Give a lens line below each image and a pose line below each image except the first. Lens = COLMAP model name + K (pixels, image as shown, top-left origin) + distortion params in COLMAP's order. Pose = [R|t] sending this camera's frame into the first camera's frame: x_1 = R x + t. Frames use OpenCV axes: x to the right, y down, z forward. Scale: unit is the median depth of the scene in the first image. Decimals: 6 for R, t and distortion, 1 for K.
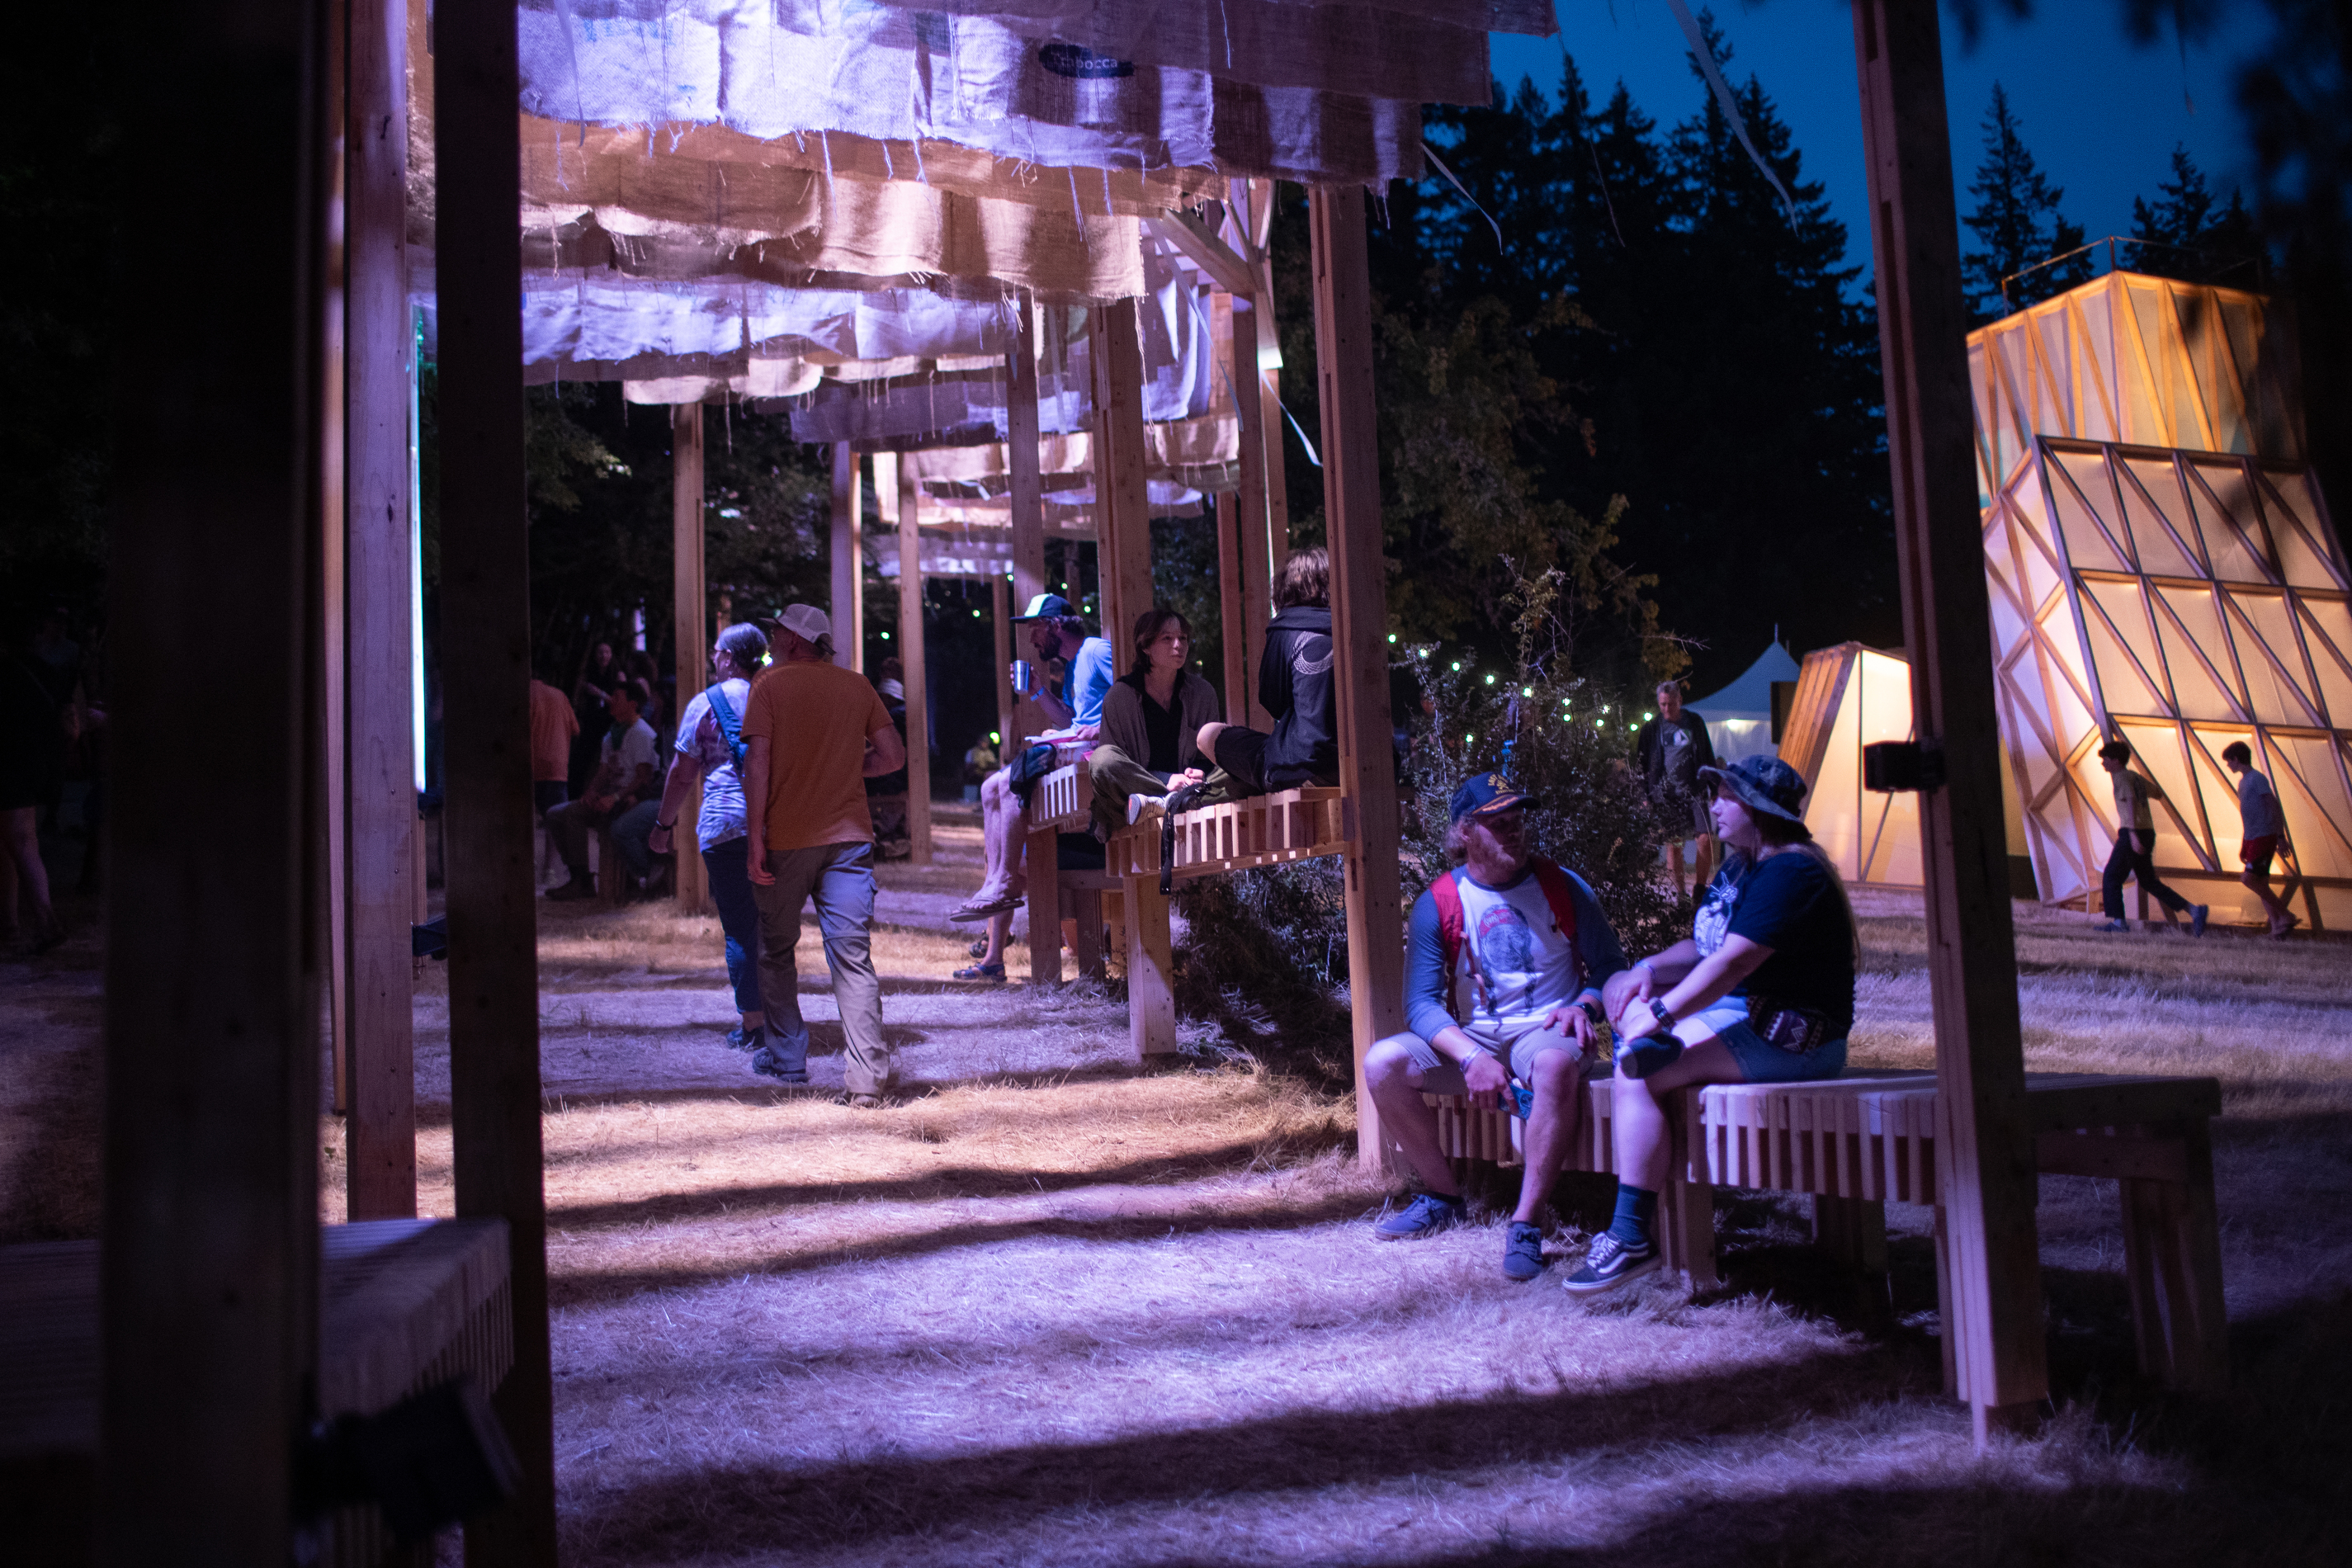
lens RADIAL K [[2293.7, 0, 1176.0], [0, 2293.7, 784.0], [0, 0, 1]] dist [-0.122080, 0.317672]
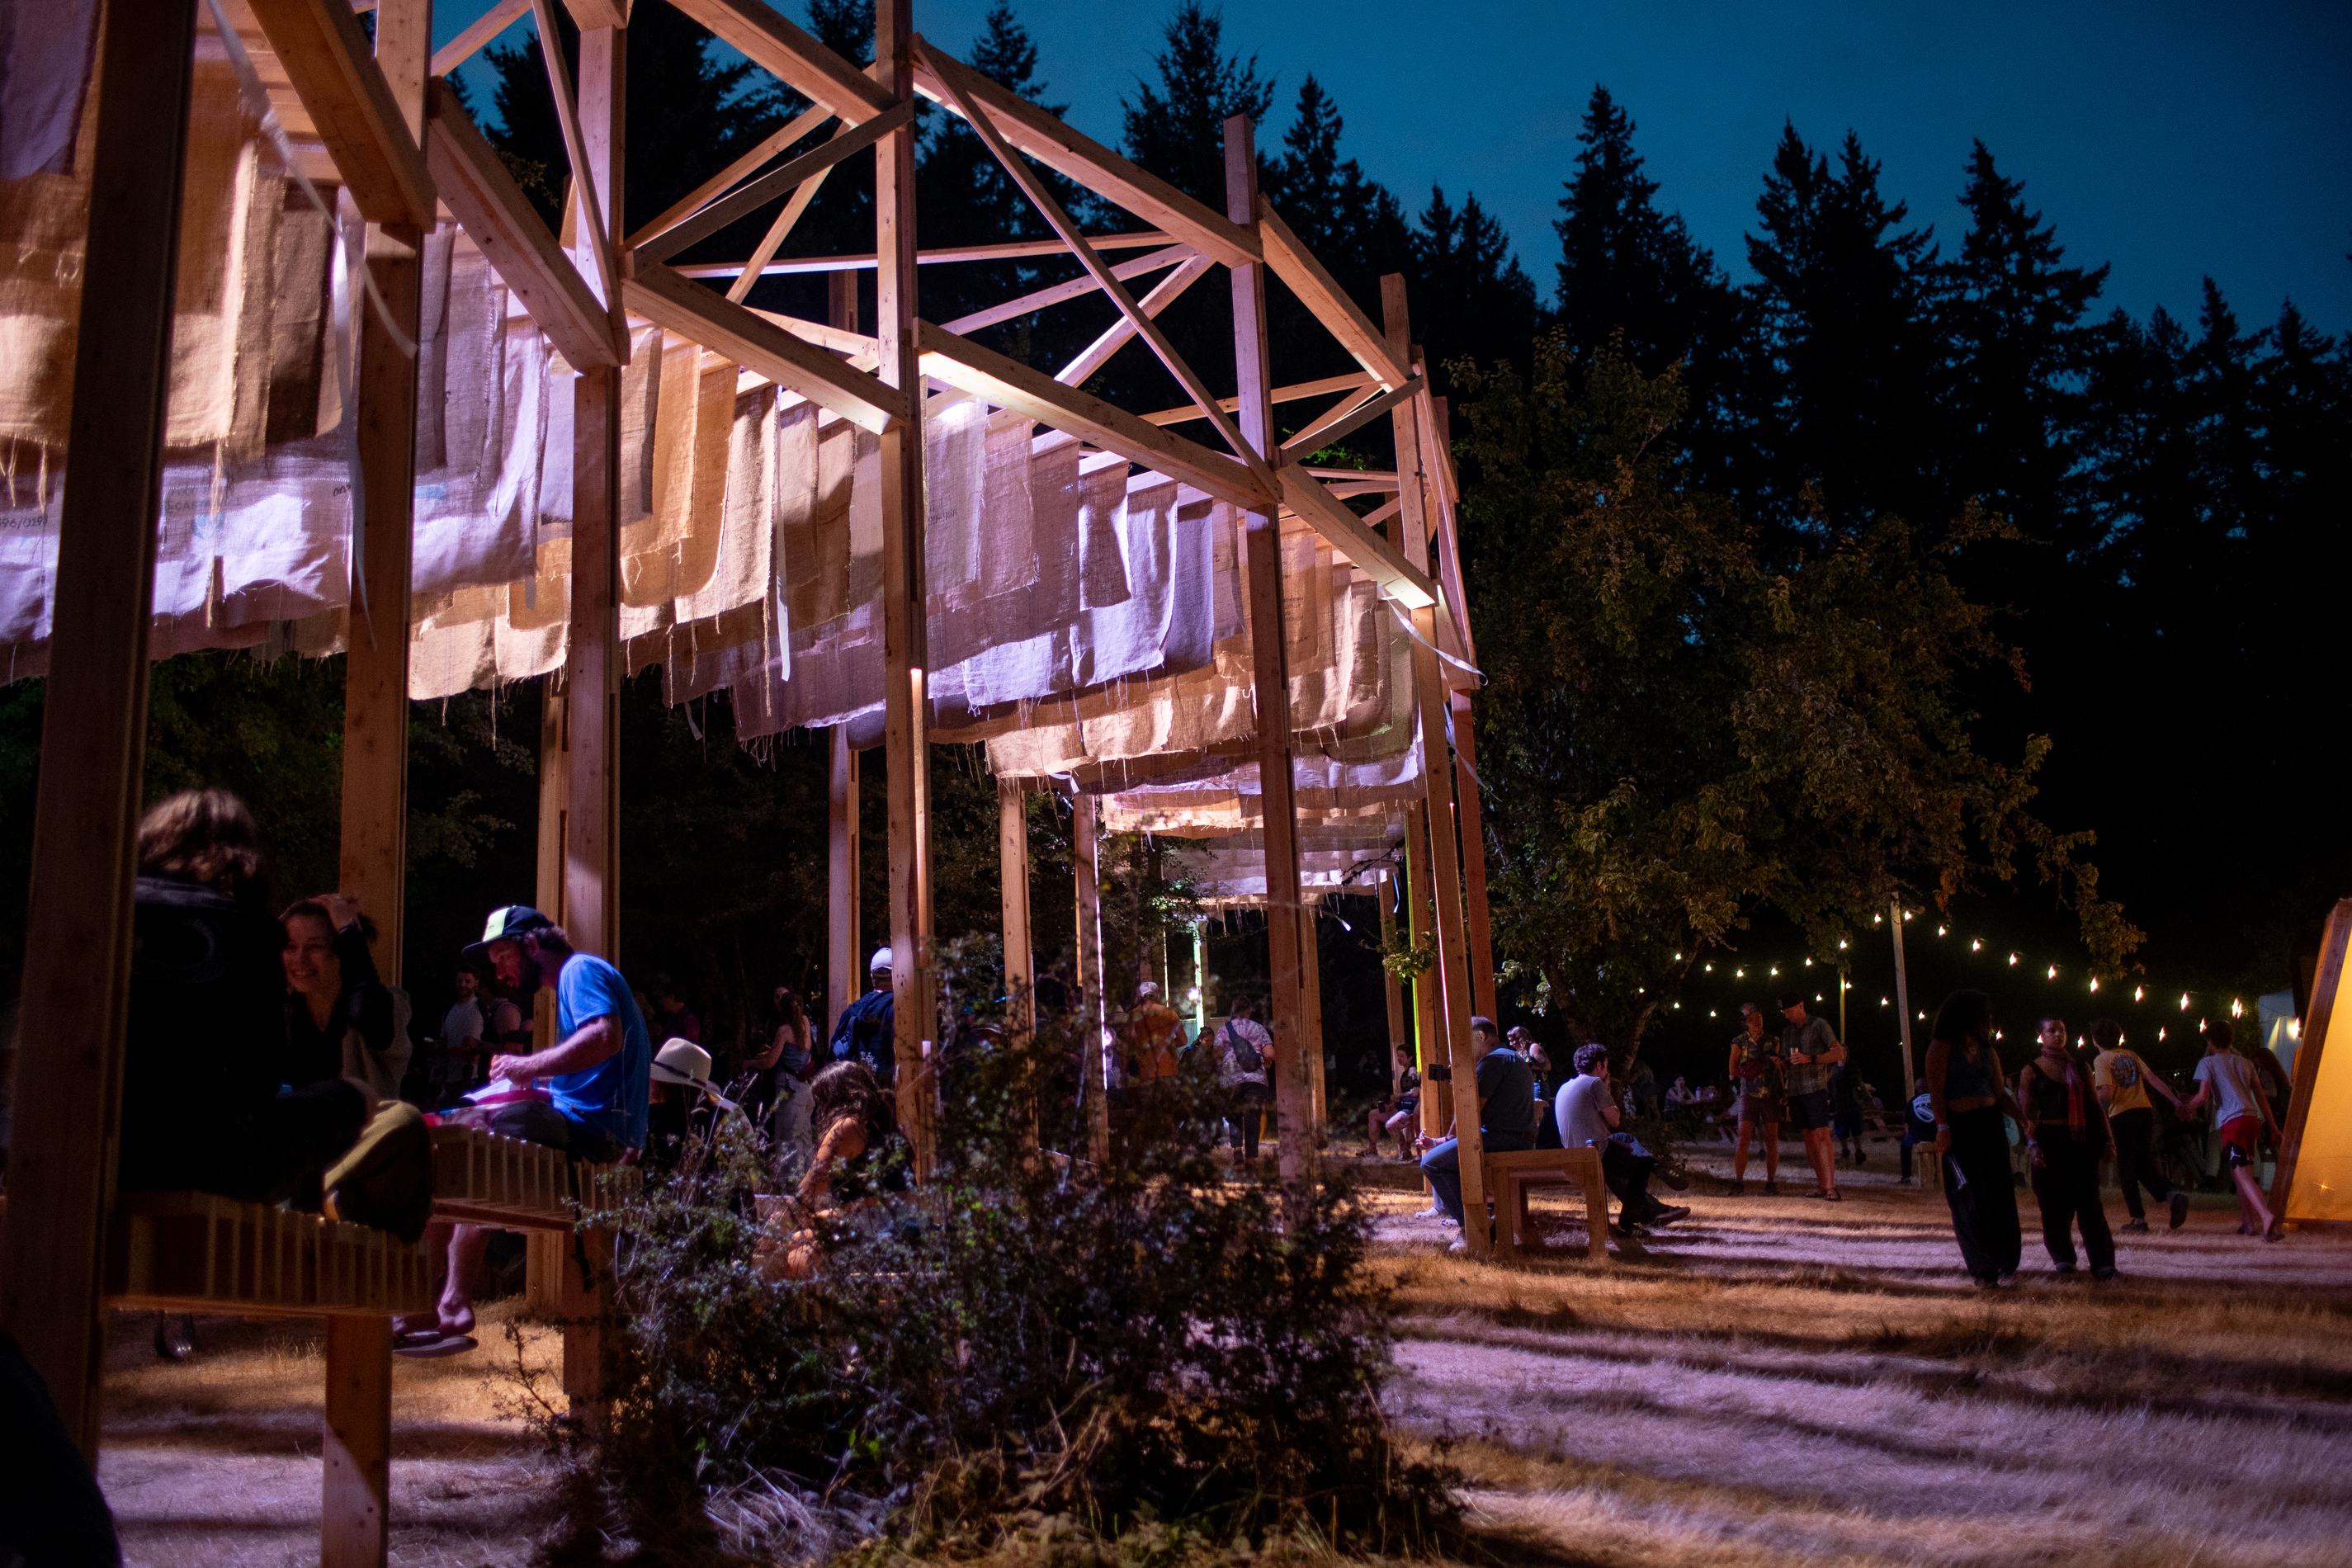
lens RADIAL K [[2293.7, 0, 1176.0], [0, 2293.7, 784.0], [0, 0, 1]] dist [-0.122080, 0.317672]
pose [[0.954346, -0.071547, -0.290008, 0.136388], [0.031097, 0.989412, -0.141763, -0.006088], [0.297080, 0.126273, 0.946466, 0.159097]]
